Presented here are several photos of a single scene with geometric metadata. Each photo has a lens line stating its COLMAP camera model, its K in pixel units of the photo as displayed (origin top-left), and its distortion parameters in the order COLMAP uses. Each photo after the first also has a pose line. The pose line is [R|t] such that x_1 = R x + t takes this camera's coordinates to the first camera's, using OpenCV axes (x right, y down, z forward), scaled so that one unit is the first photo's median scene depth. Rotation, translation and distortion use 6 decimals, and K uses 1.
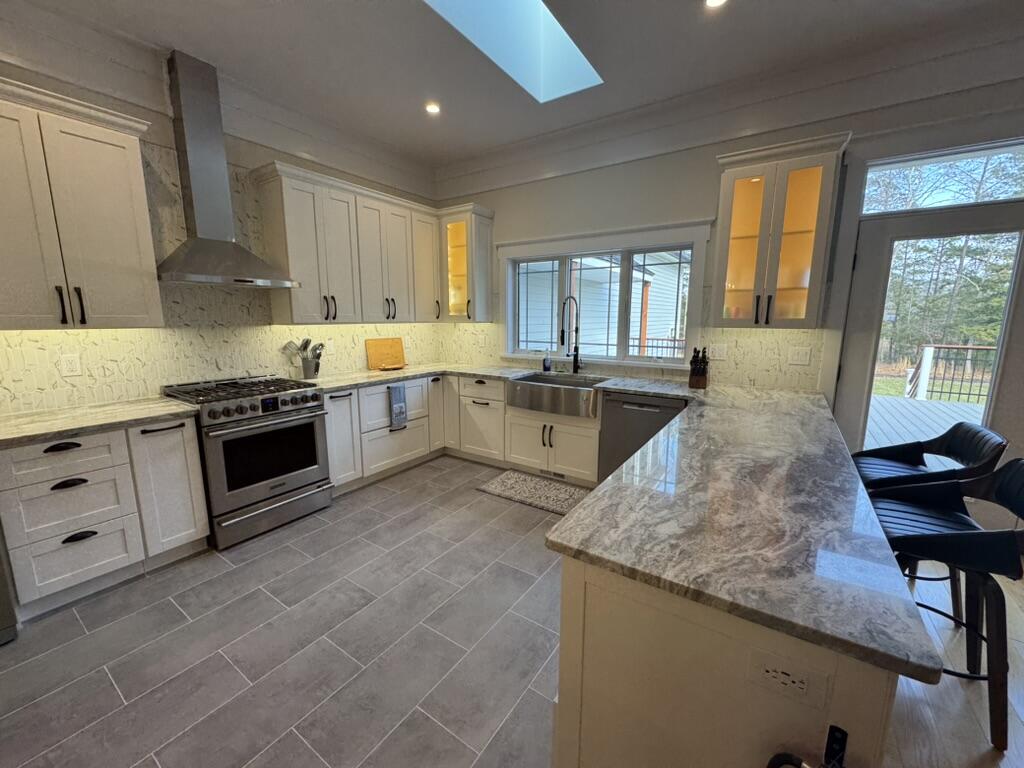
lens RADIAL K [[406.7, 0, 511.9], [0, 406.7, 385.4], [0, 0, 1]] dist [-0.002054, -0.000022]
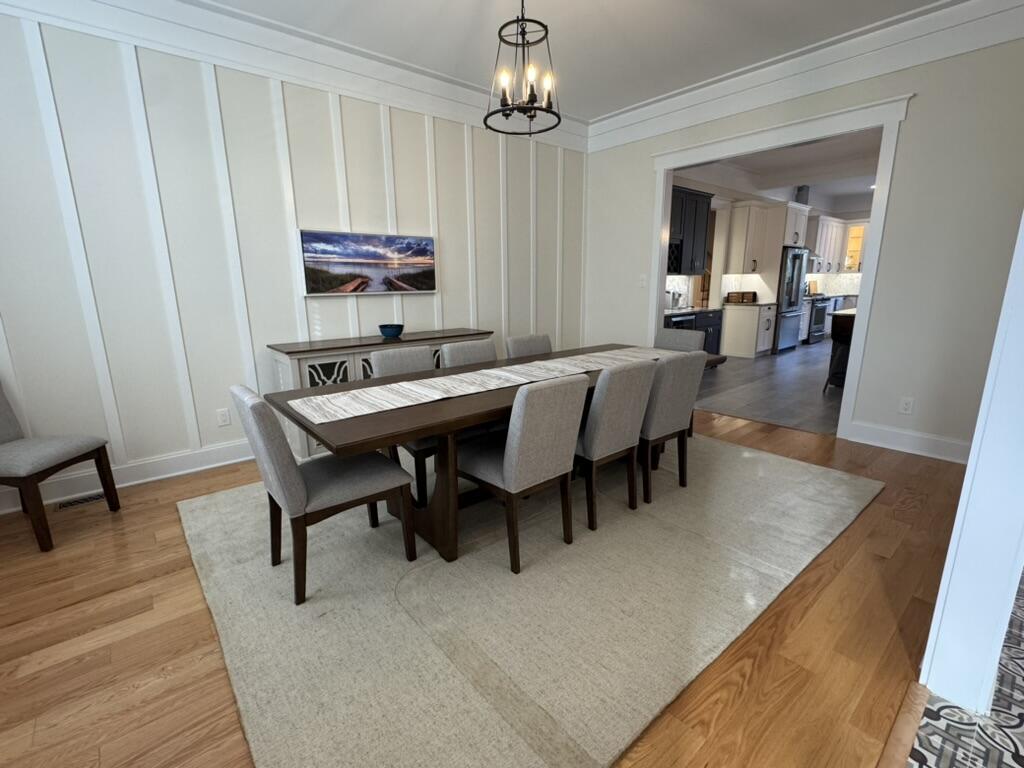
lens RADIAL K [[471.9, 0, 512.0], [0, 471.9, 384.0], [0, 0, 1]] dist [0.000835, 0.000478]
pose [[0.963471, 0.053861, -0.262343, -1.473019], [-0.038047, 0.997160, 0.064993, 0.421880], [0.265098, -0.052638, 0.962784, -2.400223]]
